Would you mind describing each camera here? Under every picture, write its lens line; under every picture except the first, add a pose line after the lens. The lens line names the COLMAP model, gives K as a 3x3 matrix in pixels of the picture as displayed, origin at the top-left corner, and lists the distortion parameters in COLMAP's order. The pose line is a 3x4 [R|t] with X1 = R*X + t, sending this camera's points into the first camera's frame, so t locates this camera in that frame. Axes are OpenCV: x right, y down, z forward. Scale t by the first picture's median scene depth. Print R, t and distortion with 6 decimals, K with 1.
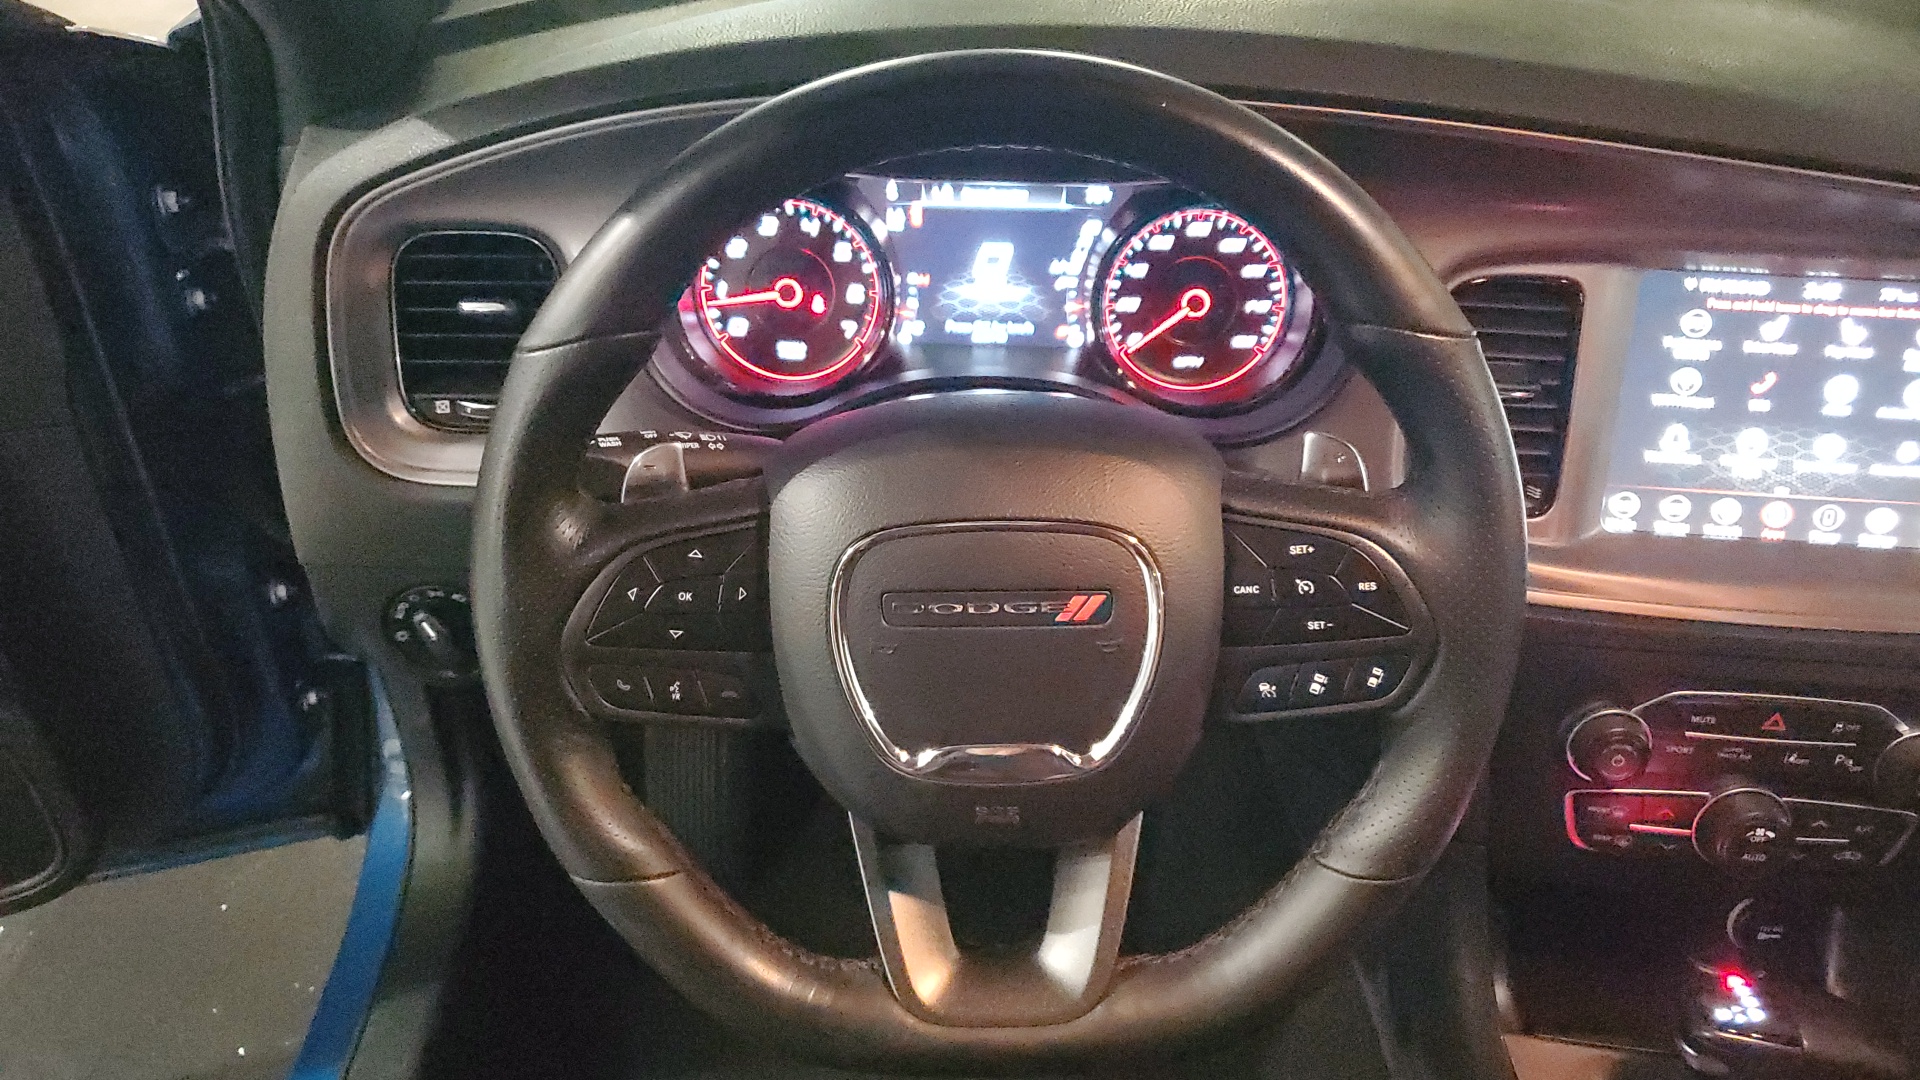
lens RADIAL K [[1420.9, 0, 960.0], [0, 1420.9, 540.0], [0, 0, 1]] dist [0.001342, -0.000568]
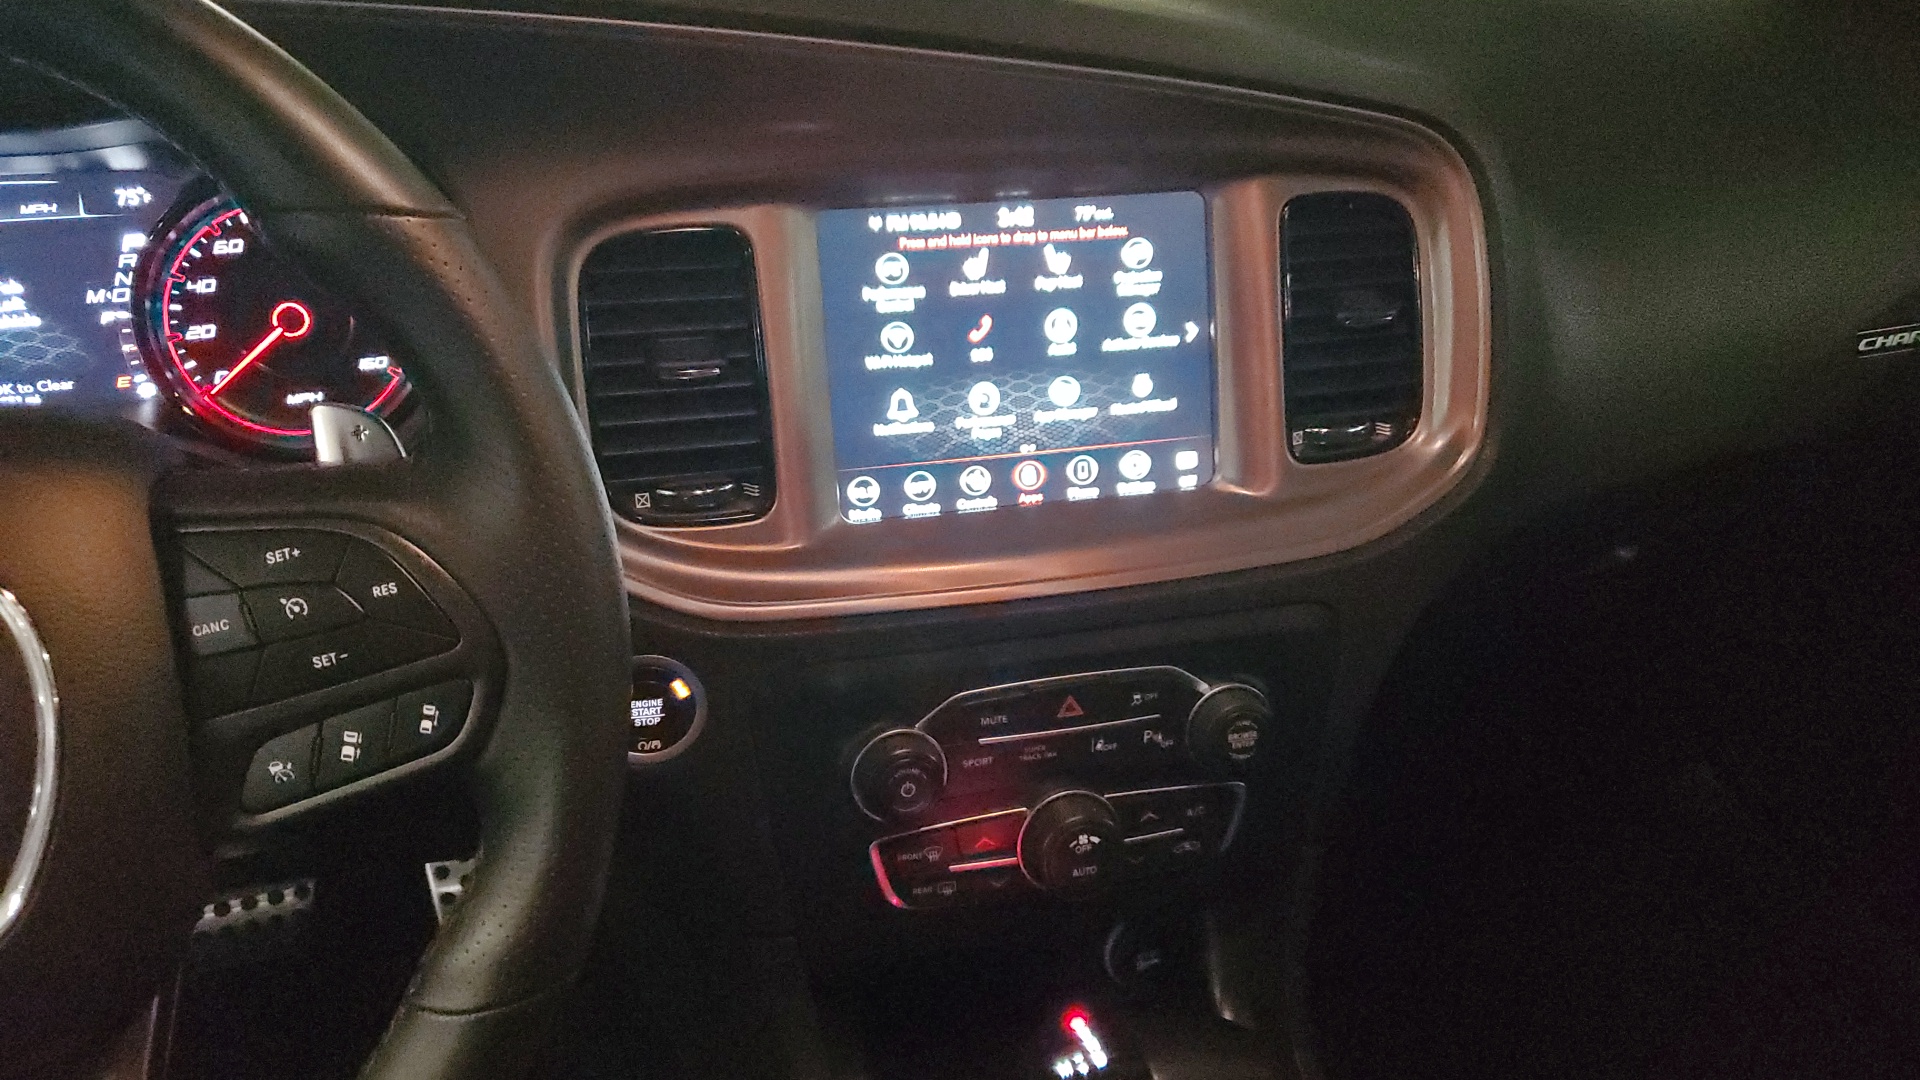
lens RADIAL K [[1430.3, 0, 901.5], [0, 1430.3, 558.7], [0, 0, 1]] dist [0.017735, 0.000681]
pose [[0.942690, -0.160008, 0.292802, 0.237597], [0.191497, 0.978057, -0.082054, 0.091287], [-0.273248, 0.133422, 0.952646, 0.190286]]
